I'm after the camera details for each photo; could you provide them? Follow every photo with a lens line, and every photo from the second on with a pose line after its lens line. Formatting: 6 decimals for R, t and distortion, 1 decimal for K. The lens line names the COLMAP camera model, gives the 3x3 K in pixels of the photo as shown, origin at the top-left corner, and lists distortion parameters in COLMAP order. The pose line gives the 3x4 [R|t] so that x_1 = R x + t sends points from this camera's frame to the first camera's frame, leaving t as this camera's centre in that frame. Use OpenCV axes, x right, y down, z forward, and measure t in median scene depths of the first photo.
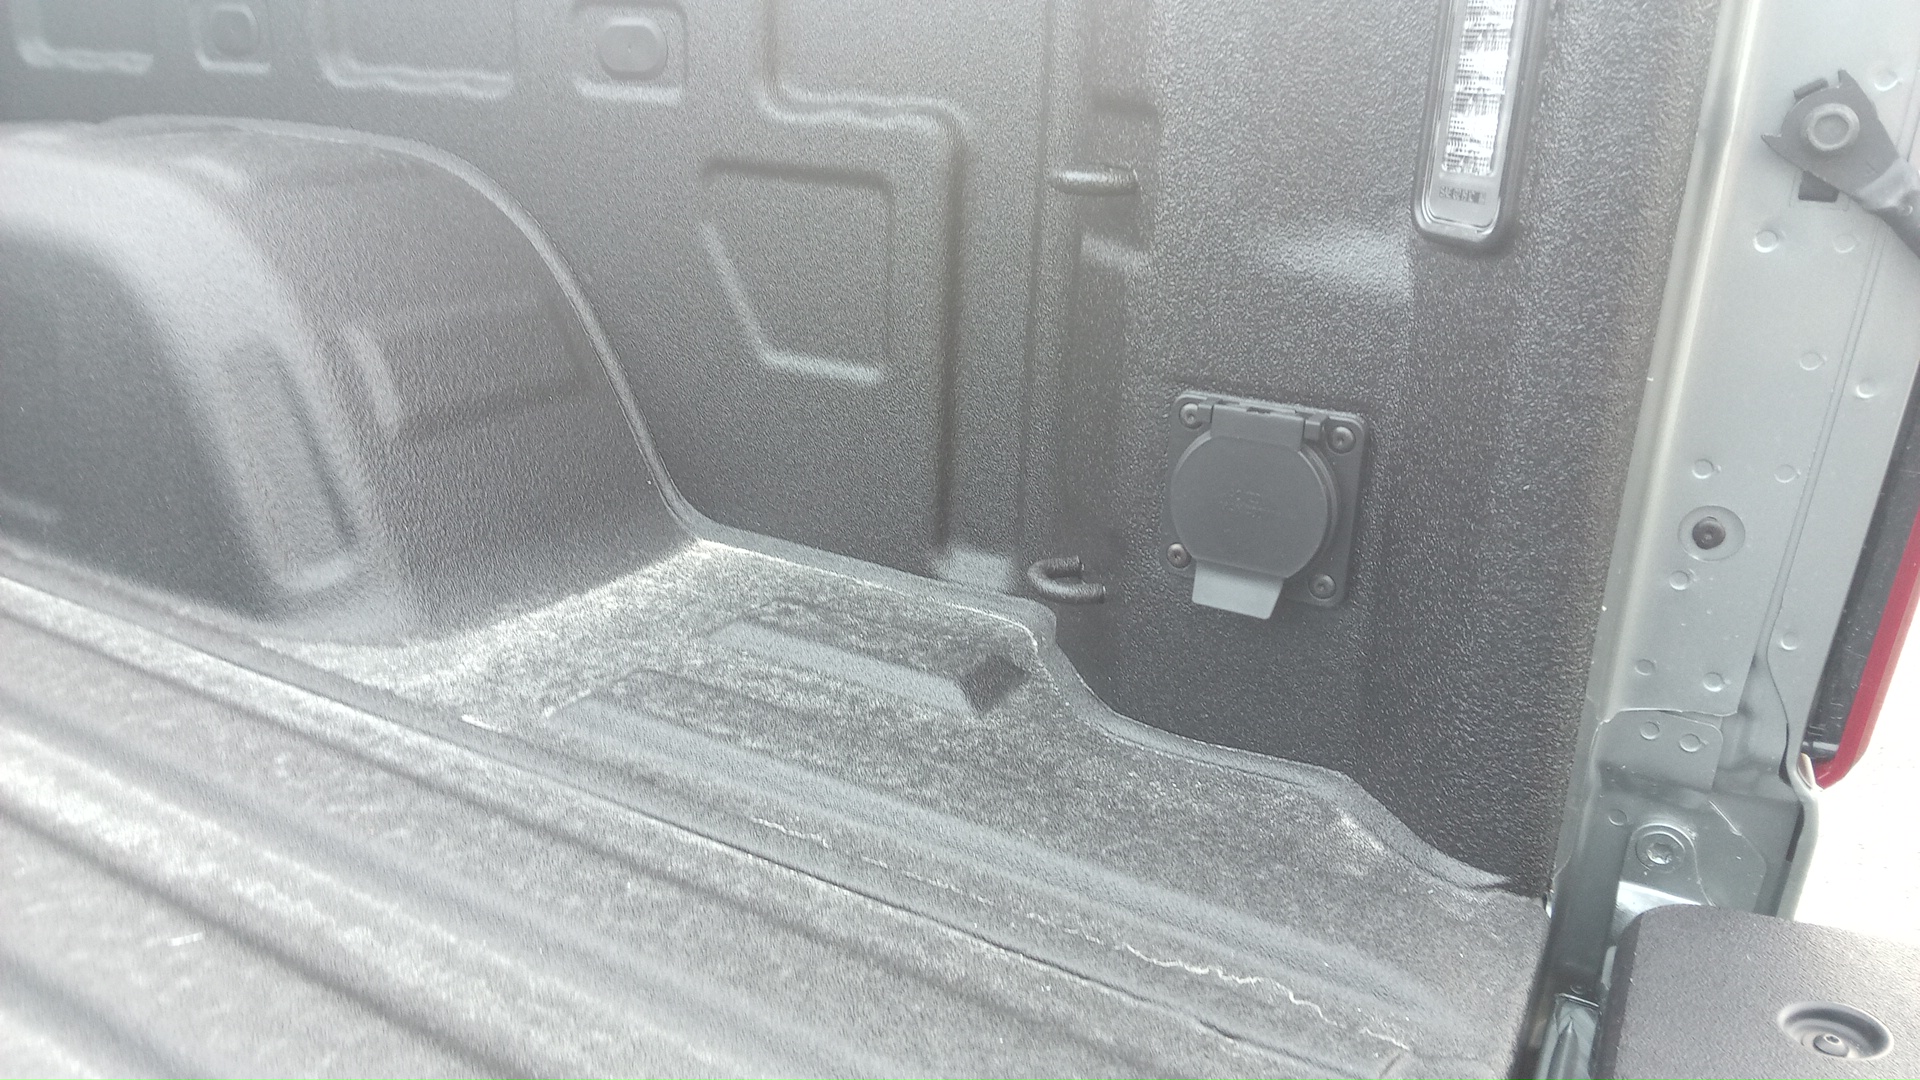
lens RADIAL K [[1416.8, 0, 961.9], [0, 1416.8, 548.1], [0, 0, 1]] dist [0.038300, -0.056859]
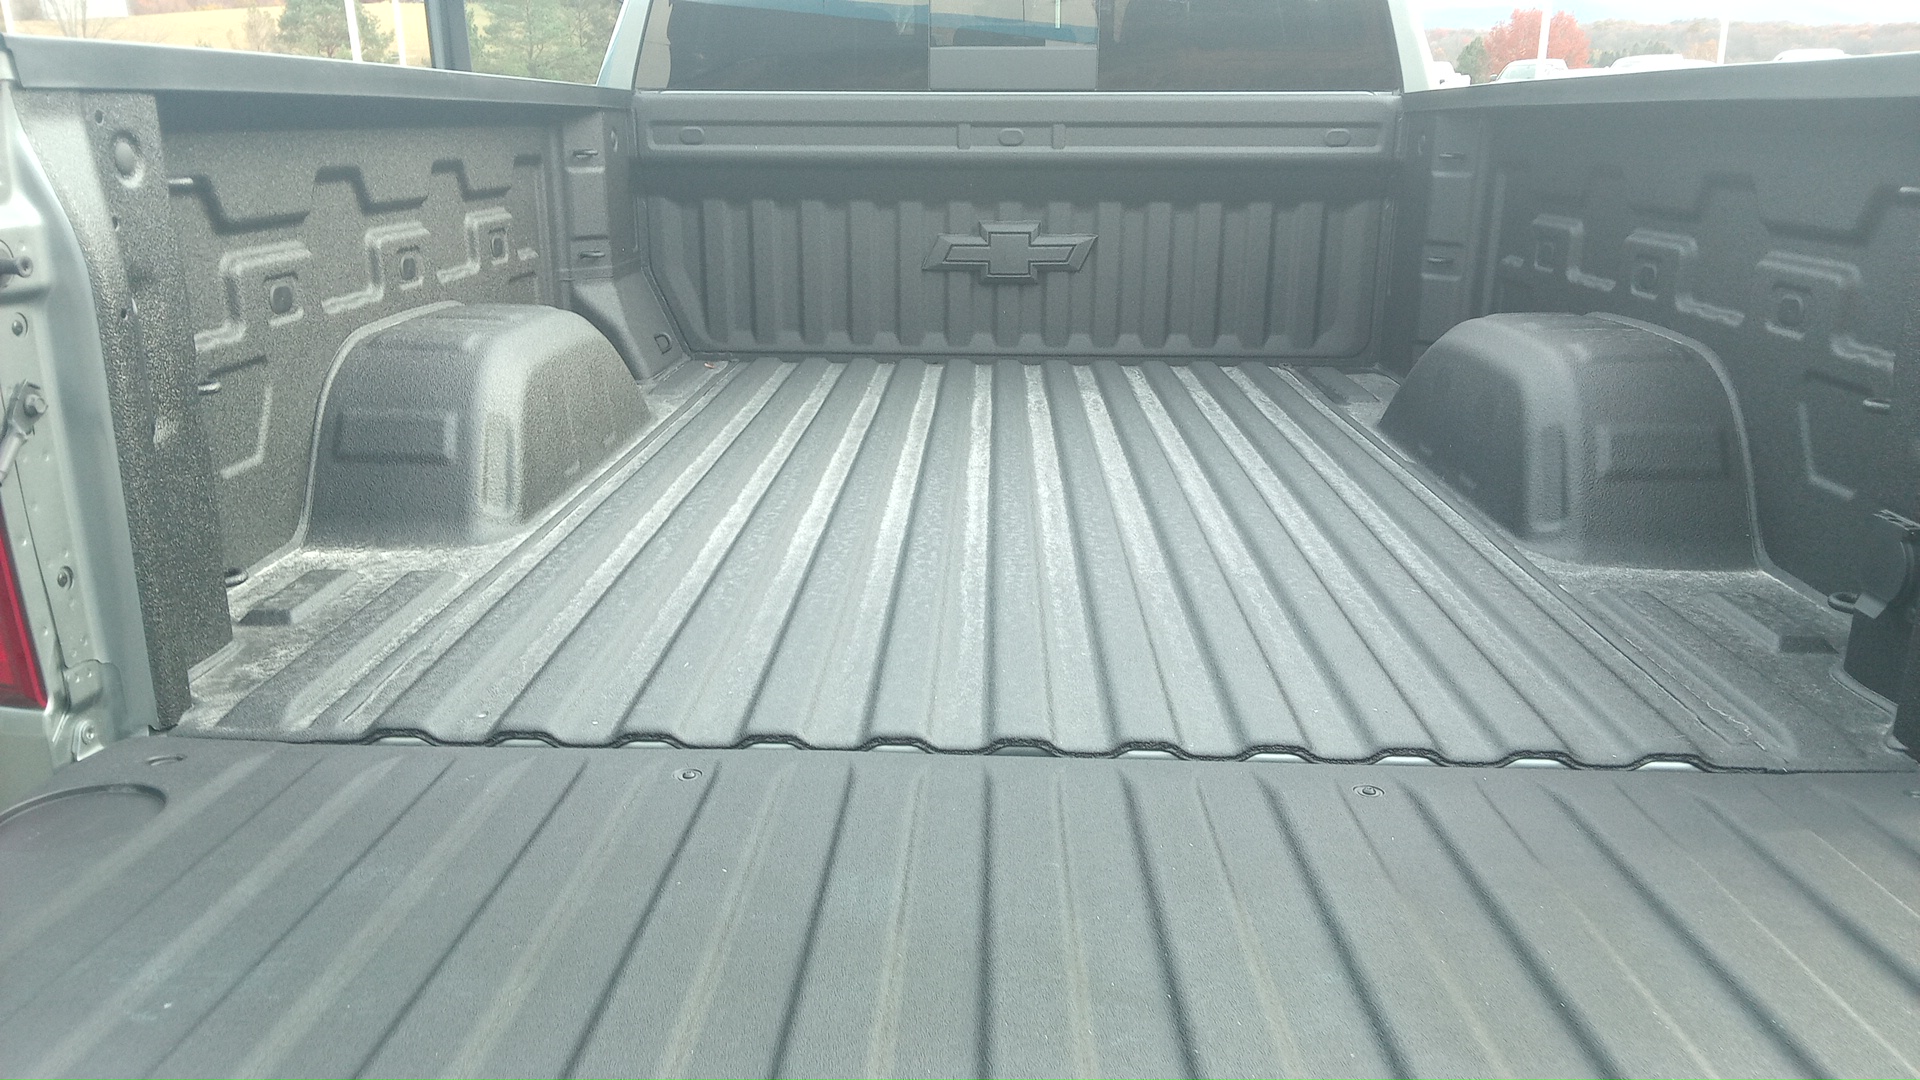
lens RADIAL K [[1416.8, 0, 955.2], [0, 1416.8, 543.4], [0, 0, 1]] dist [0.038300, -0.056859]
pose [[0.475037, 0.219118, -0.852248, 1.102624], [-0.285647, 0.954452, 0.086178, 0.124565], [0.832314, 0.202504, 0.515990, -1.020539]]
